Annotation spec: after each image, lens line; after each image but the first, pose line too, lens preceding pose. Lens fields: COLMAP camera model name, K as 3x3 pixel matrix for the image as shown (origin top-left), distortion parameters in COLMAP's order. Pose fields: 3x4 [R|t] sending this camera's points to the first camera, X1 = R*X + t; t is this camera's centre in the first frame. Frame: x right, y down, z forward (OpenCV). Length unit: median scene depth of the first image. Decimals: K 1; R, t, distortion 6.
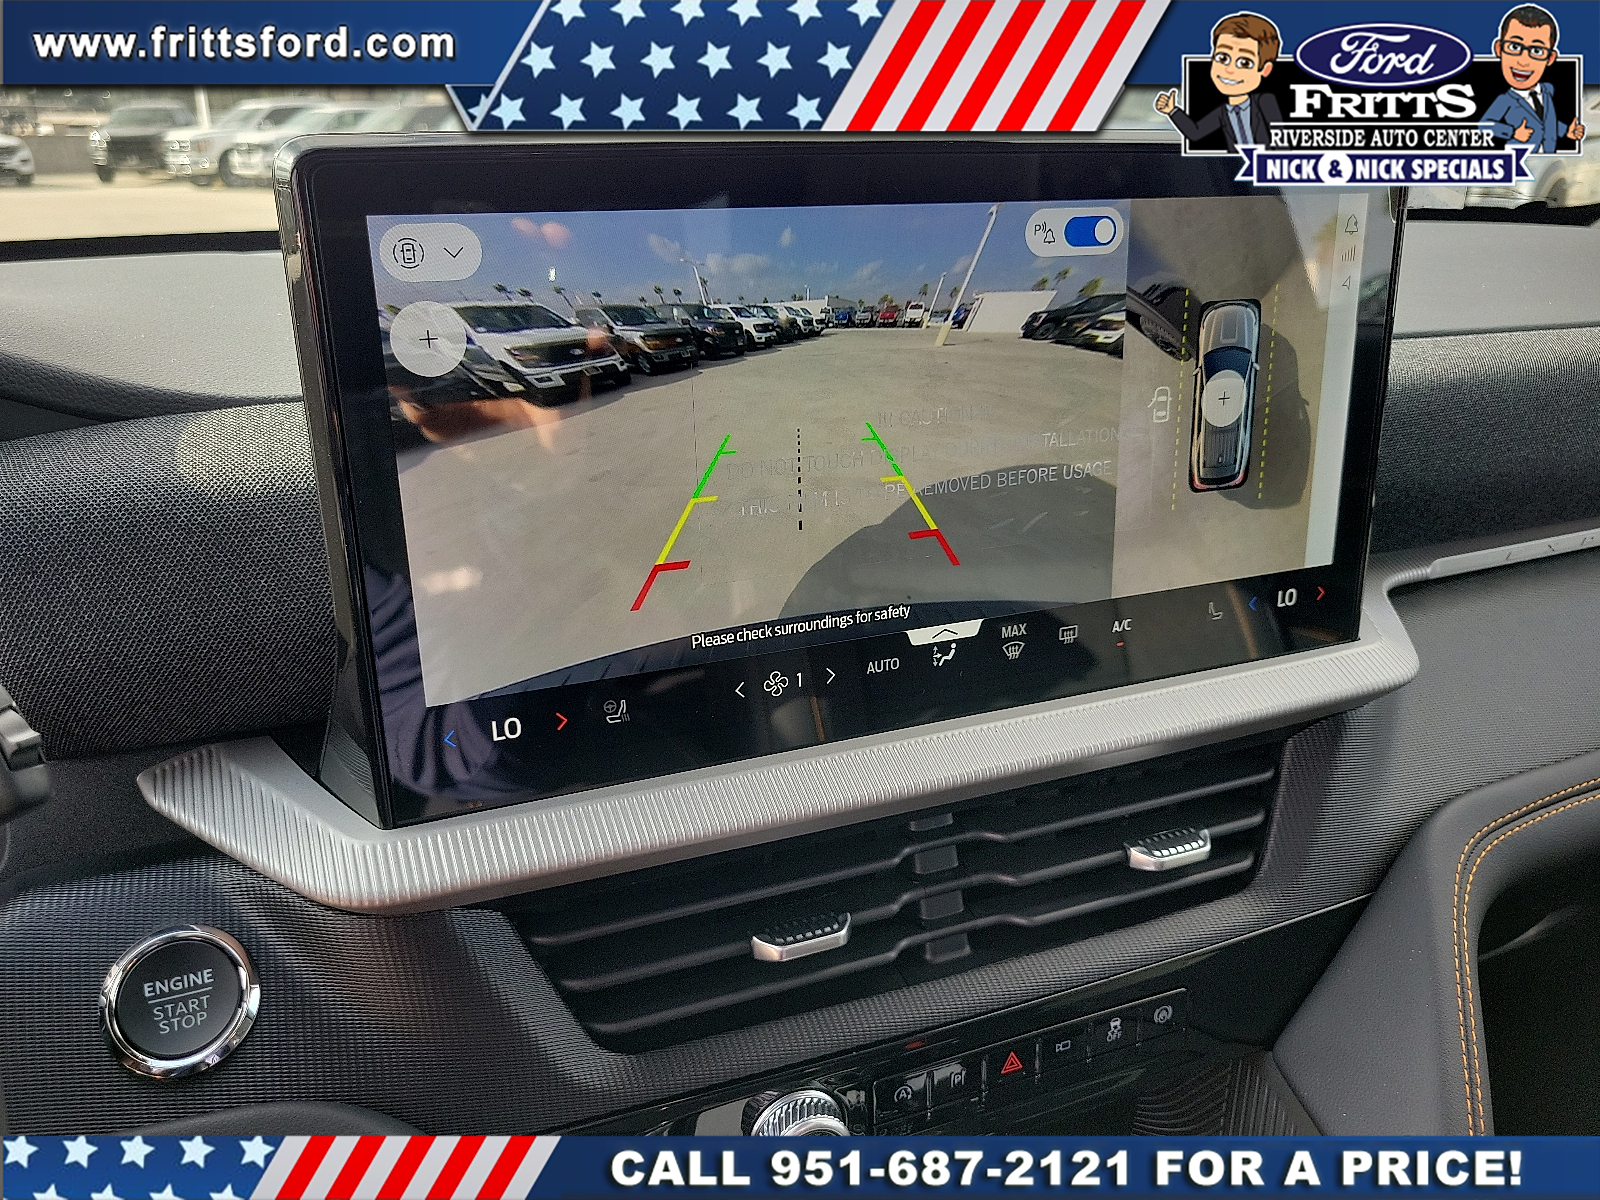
lens RADIAL K [[1212.5, 0, 805.9], [0, 1212.5, 602.6], [0, 0, 1]] dist [0.020440, -0.020579]
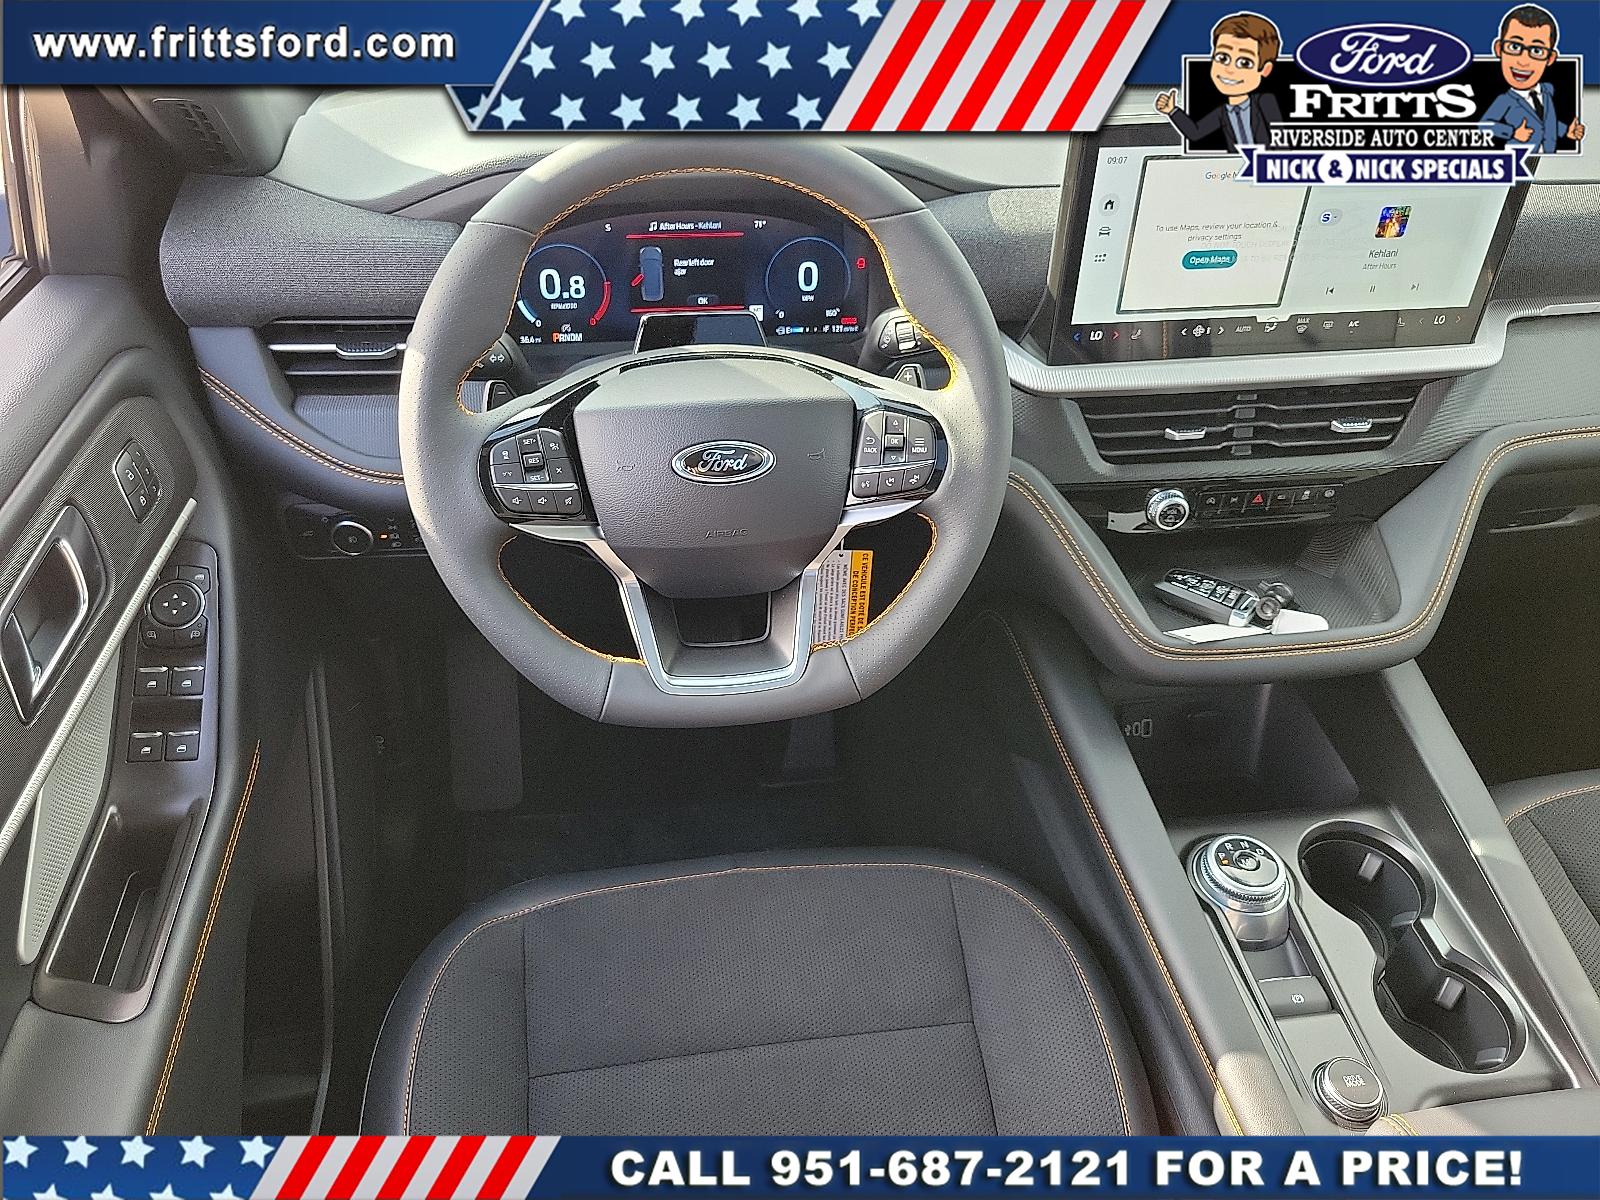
lens RADIAL K [[1212.5, 0, 790.6], [0, 1212.5, 605.6], [0, 0, 1]] dist [0.020440, -0.020579]
pose [[0.964859, 0.181713, -0.189809, -0.233825], [-0.111571, 0.937303, 0.330174, -0.123361], [0.237906, -0.297394, 0.924639, -1.541126]]
